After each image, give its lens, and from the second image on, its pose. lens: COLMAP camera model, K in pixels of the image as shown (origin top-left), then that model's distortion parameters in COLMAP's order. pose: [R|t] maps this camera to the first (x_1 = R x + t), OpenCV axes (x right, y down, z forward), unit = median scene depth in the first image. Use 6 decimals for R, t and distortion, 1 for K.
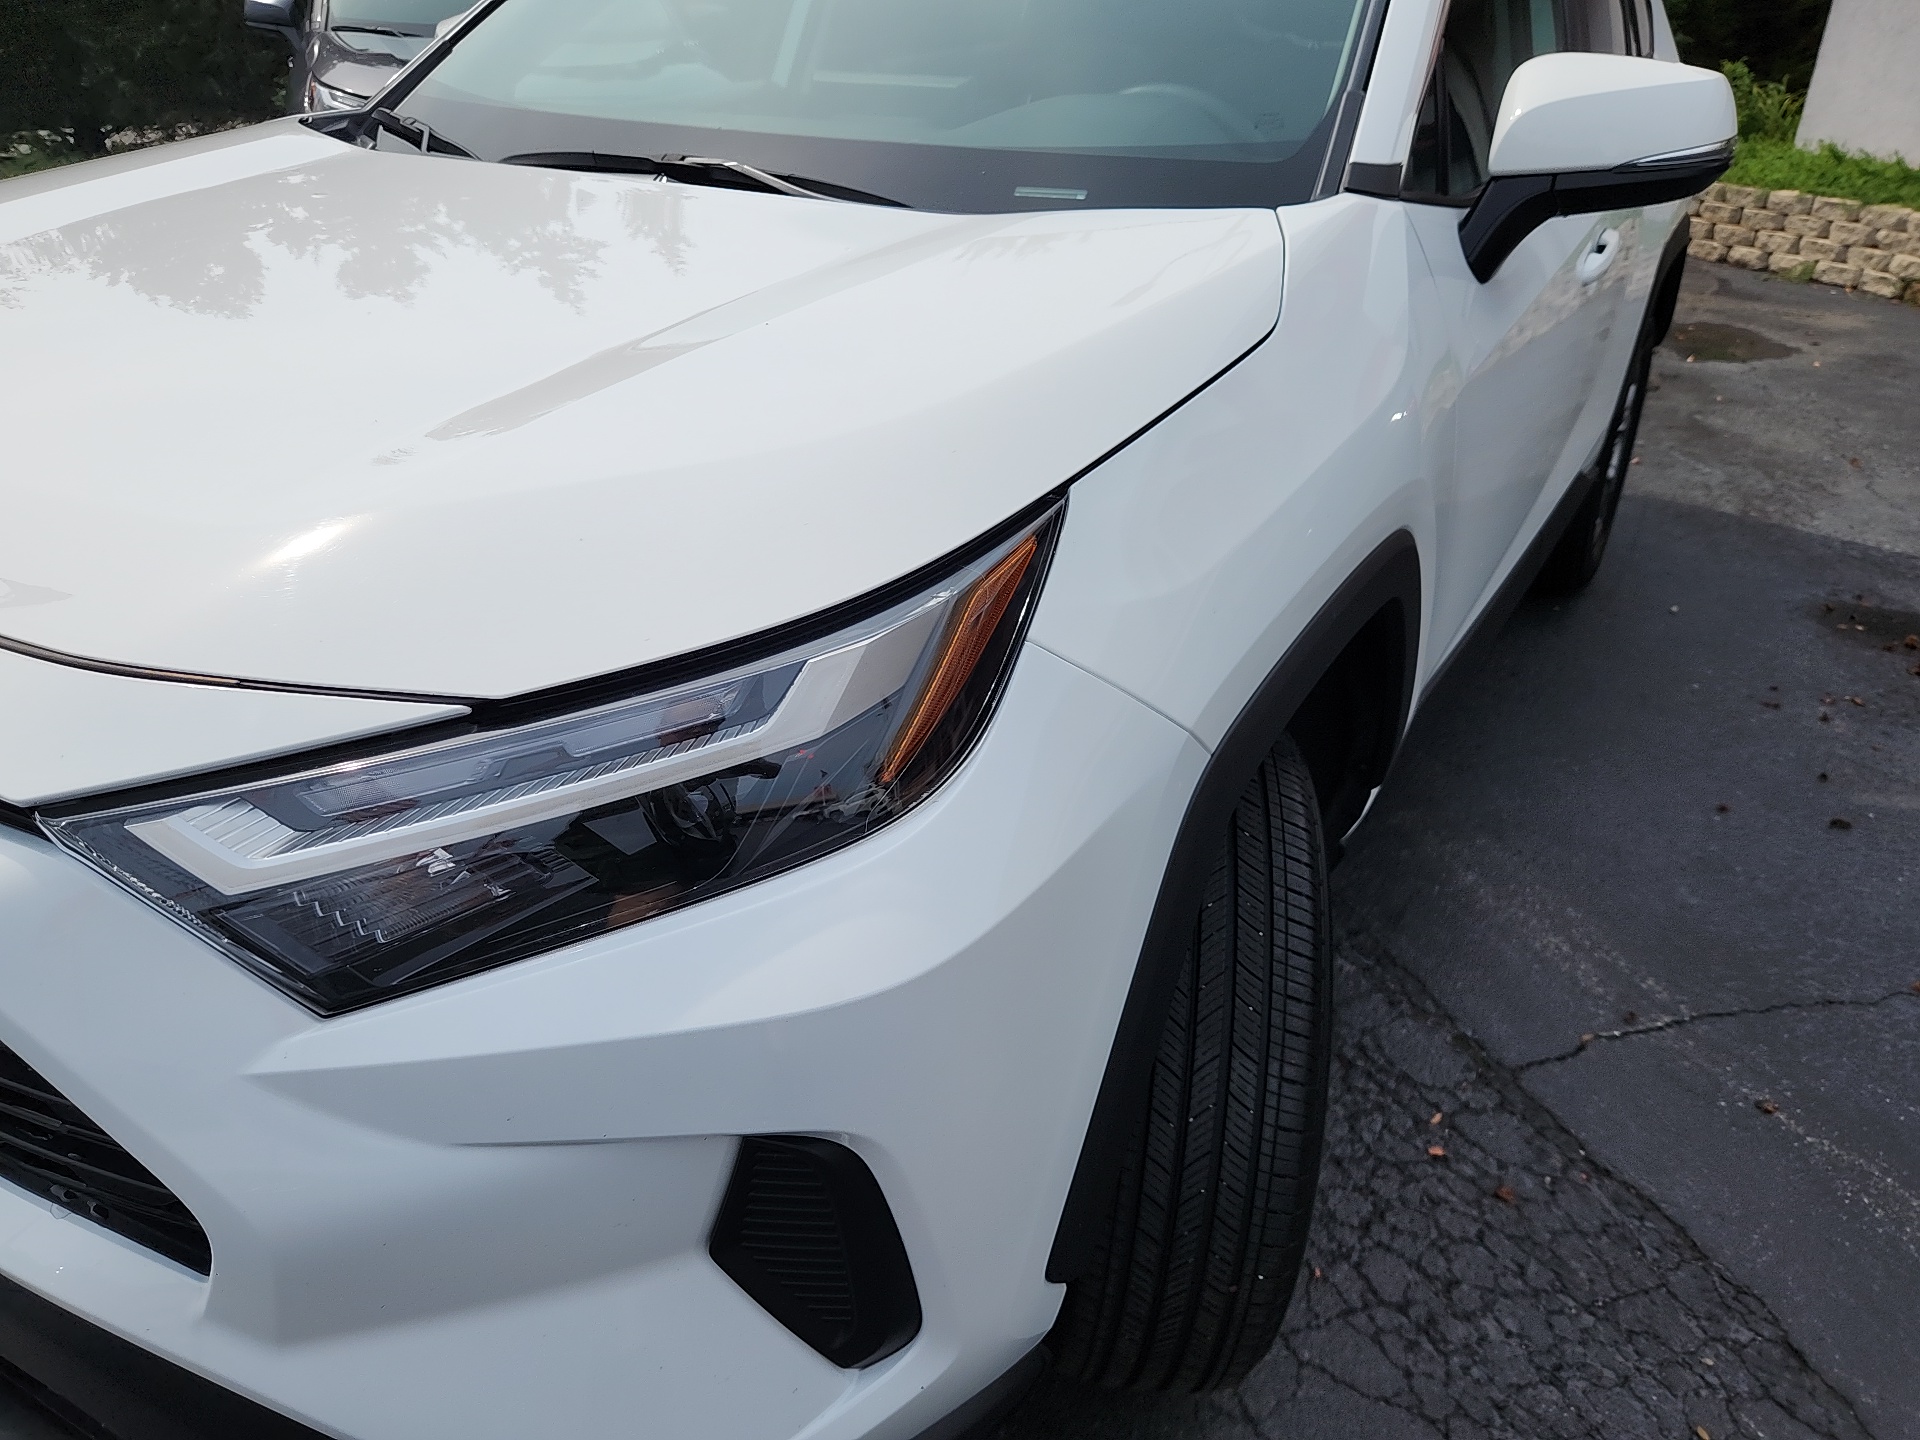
lens RADIAL K [[1399.3, 0, 951.1], [0, 1399.3, 716.6], [0, 0, 1]] dist [0.030969, -0.028917]
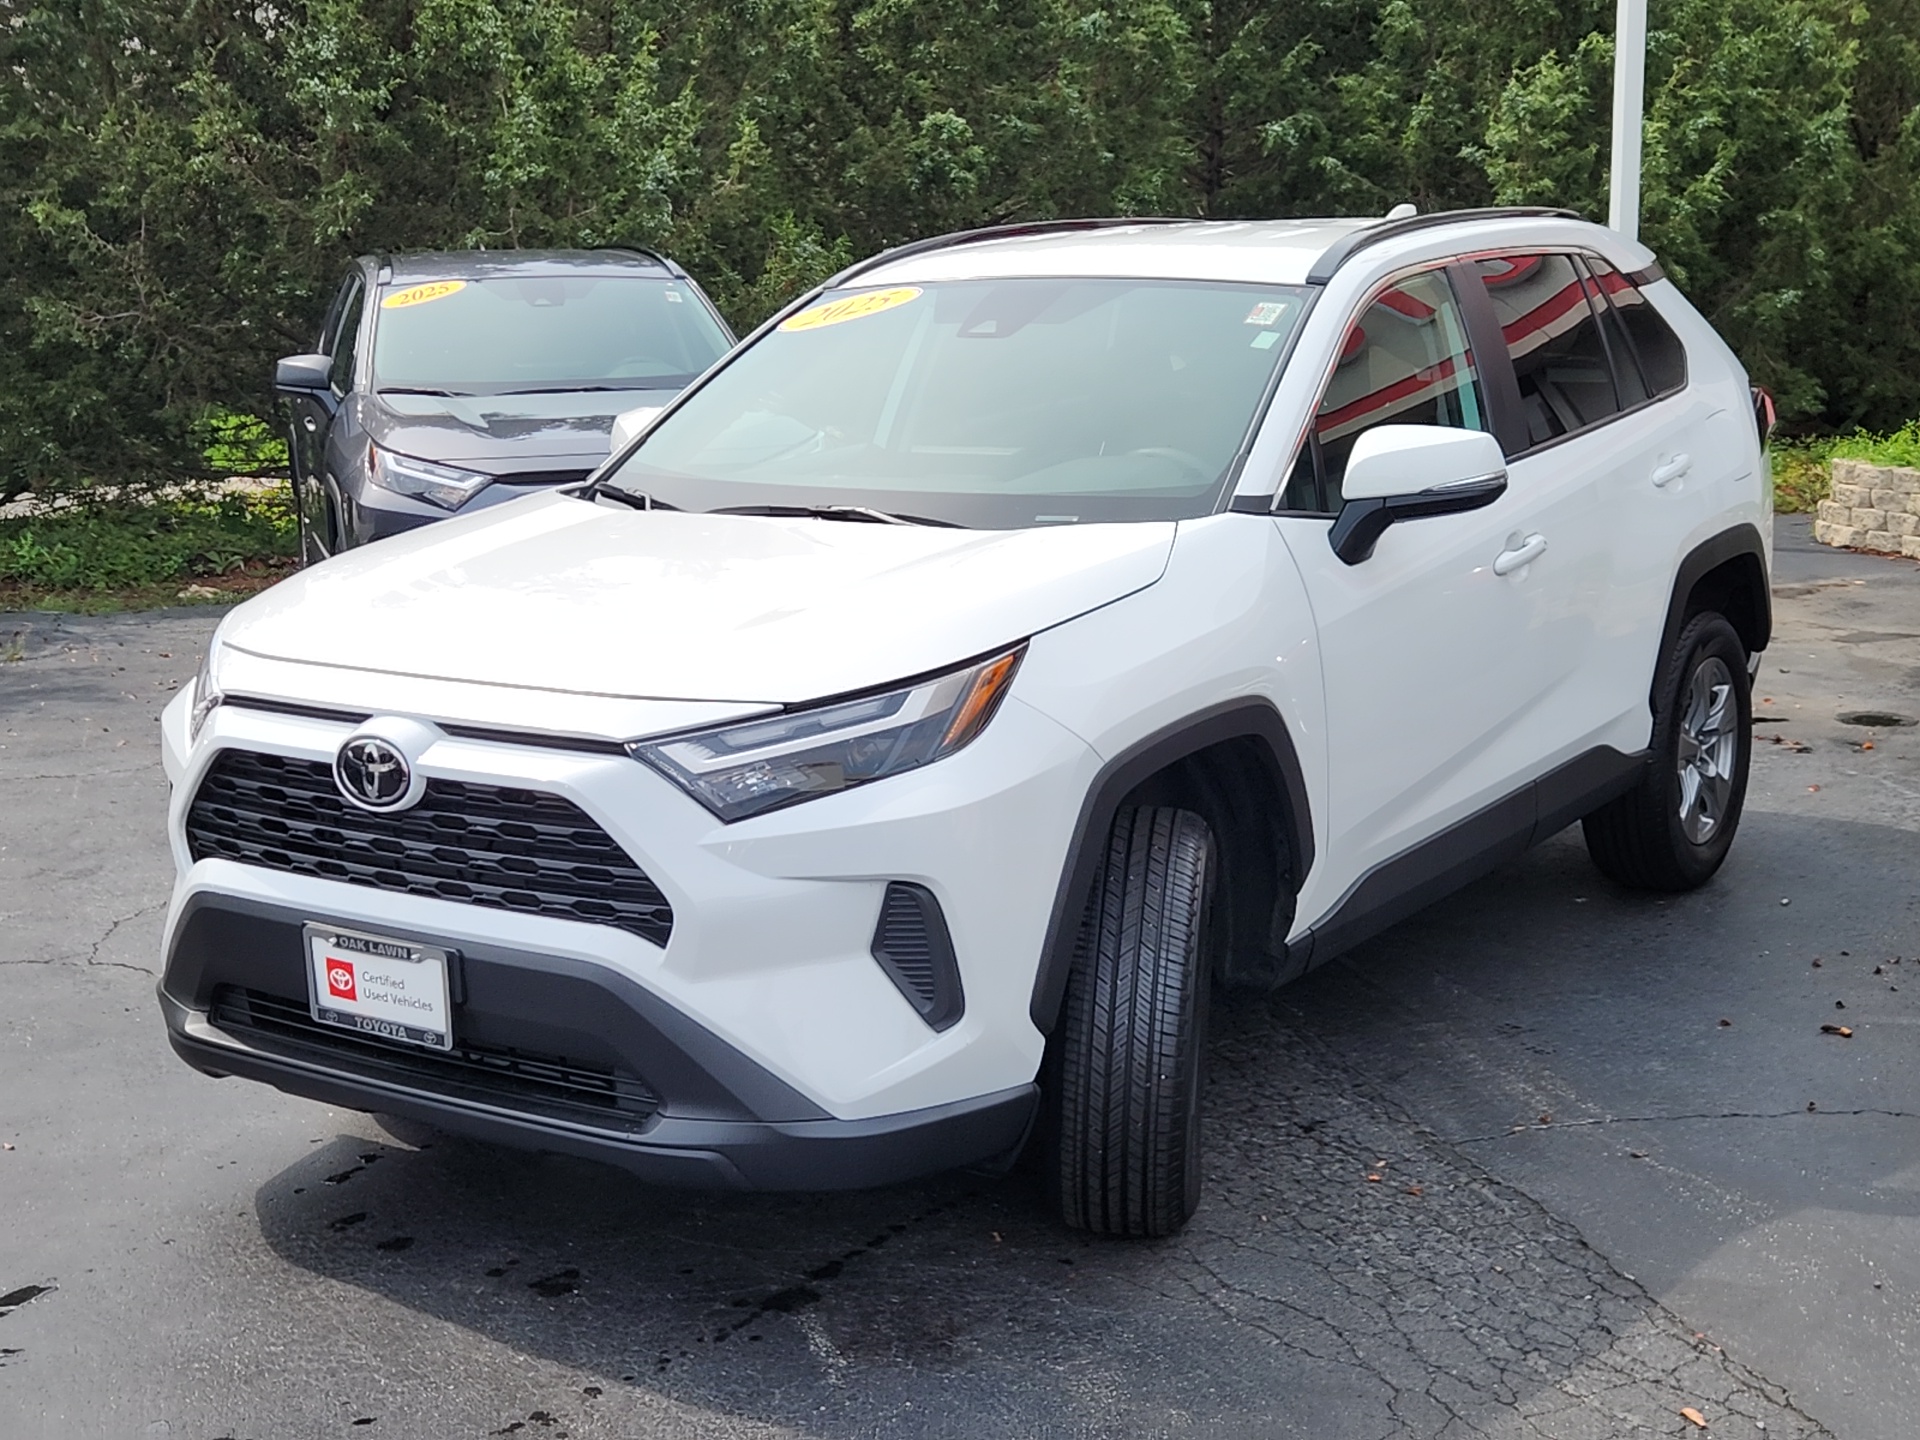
lens RADIAL K [[2486.5, 0, 960.0], [0, 2486.5, 737.2], [0, 0, 1]] dist [0.078661, 0.000000]
pose [[0.997099, -0.027280, -0.071062, 0.203910], [0.006189, 0.959537, -0.281513, 0.894598], [0.075866, 0.280257, 0.956922, -2.228250]]
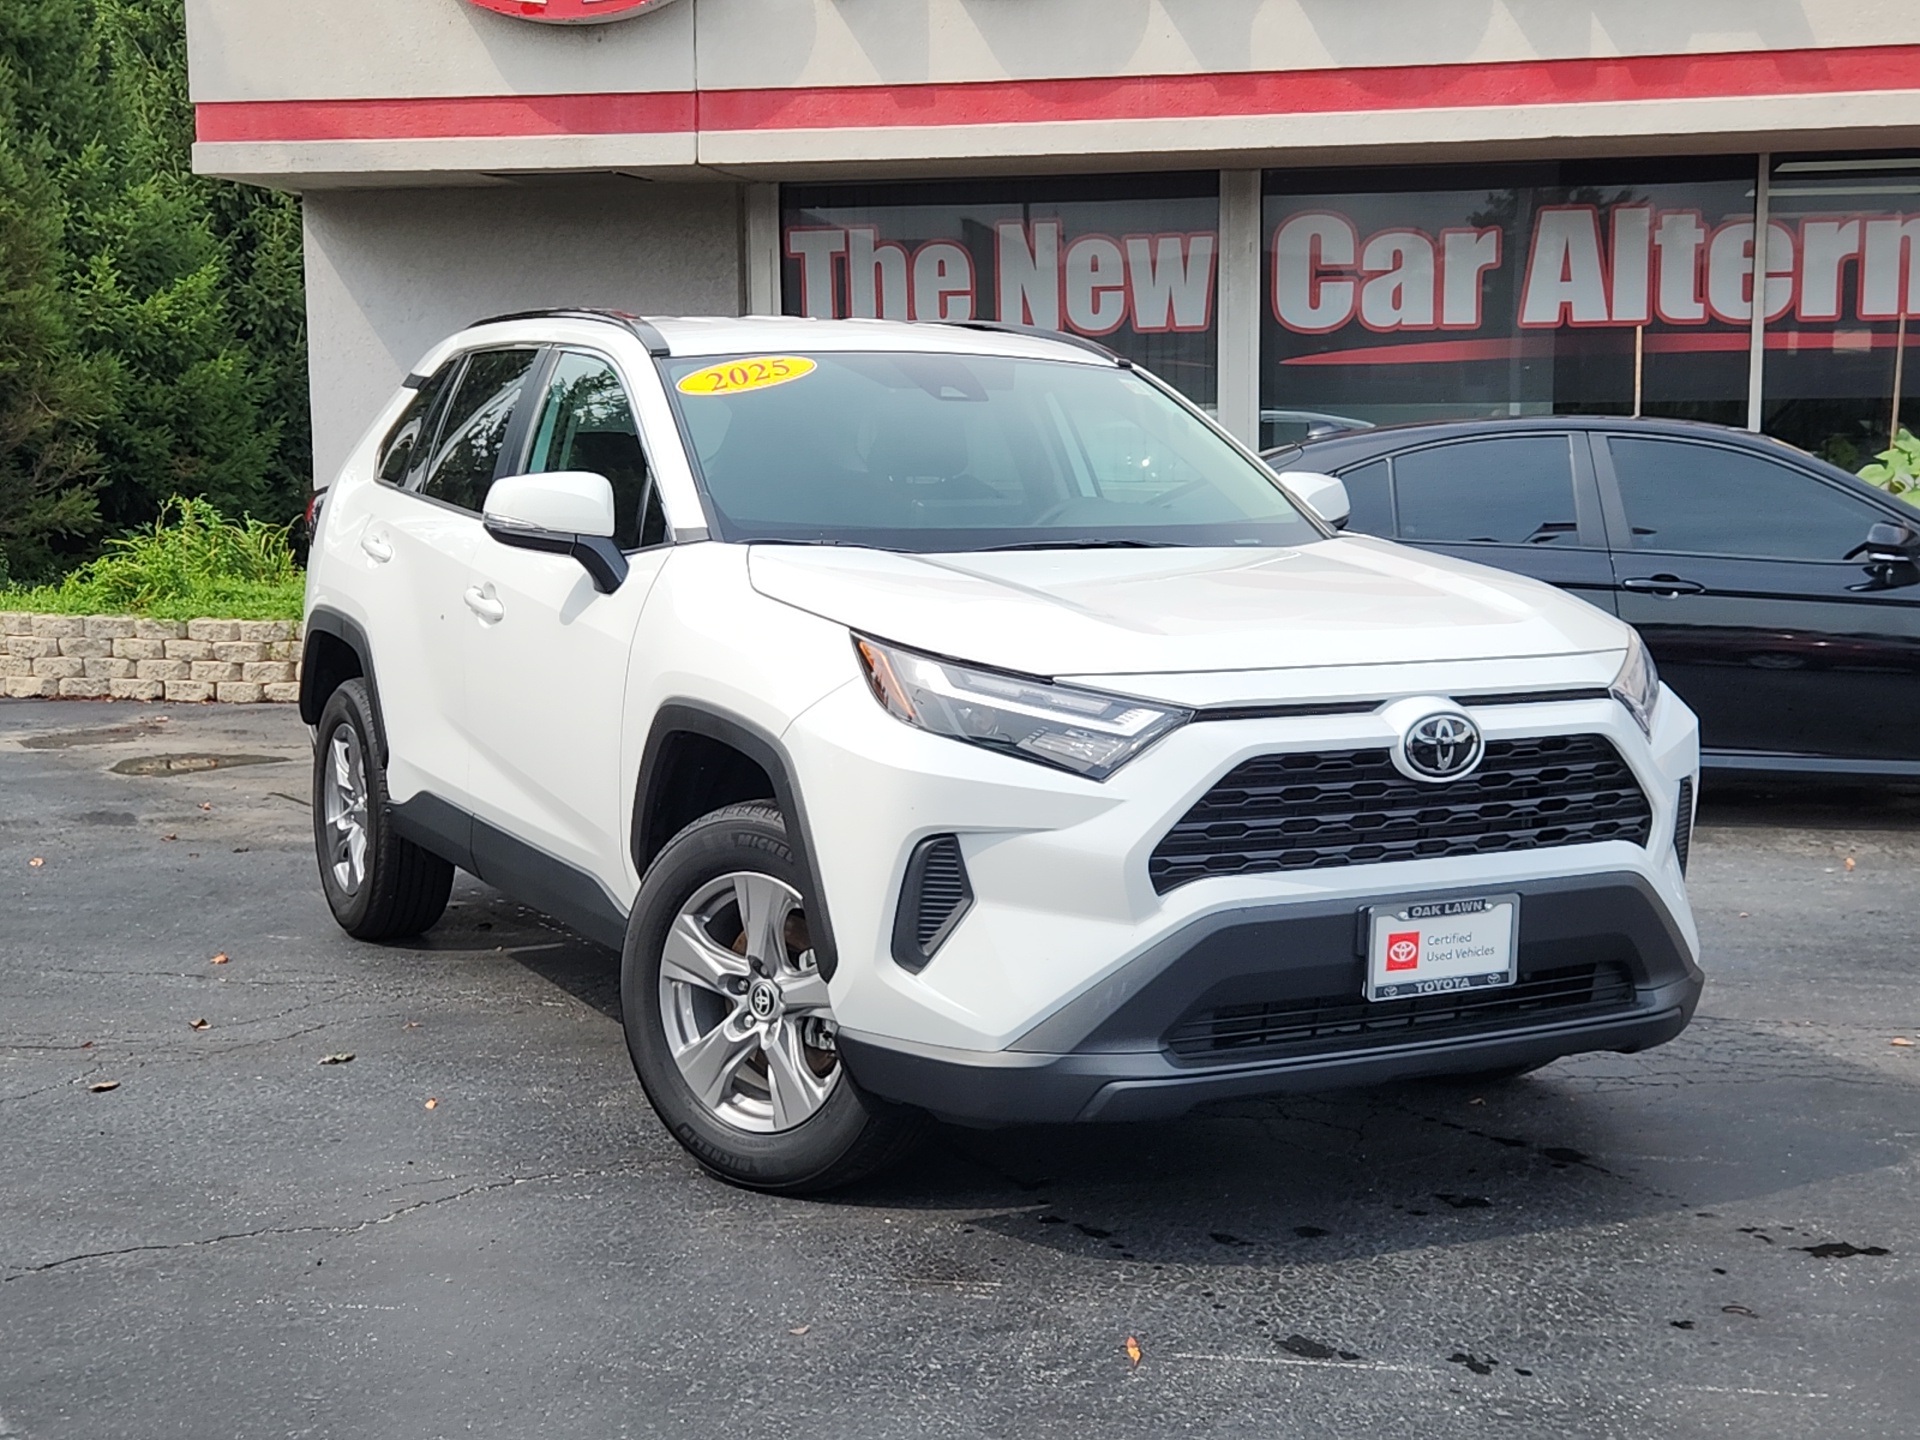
lens RADIAL K [[2495.9, 0, 958.8], [0, 2495.9, 721.9], [0, 0, 1]] dist [0.072722, 0.000000]
pose [[0.527305, -0.113508, 0.842060, -4.051074], [0.397828, 0.908678, -0.126635, 0.177431], [-0.750788, 0.401770, 0.524308, -0.550610]]
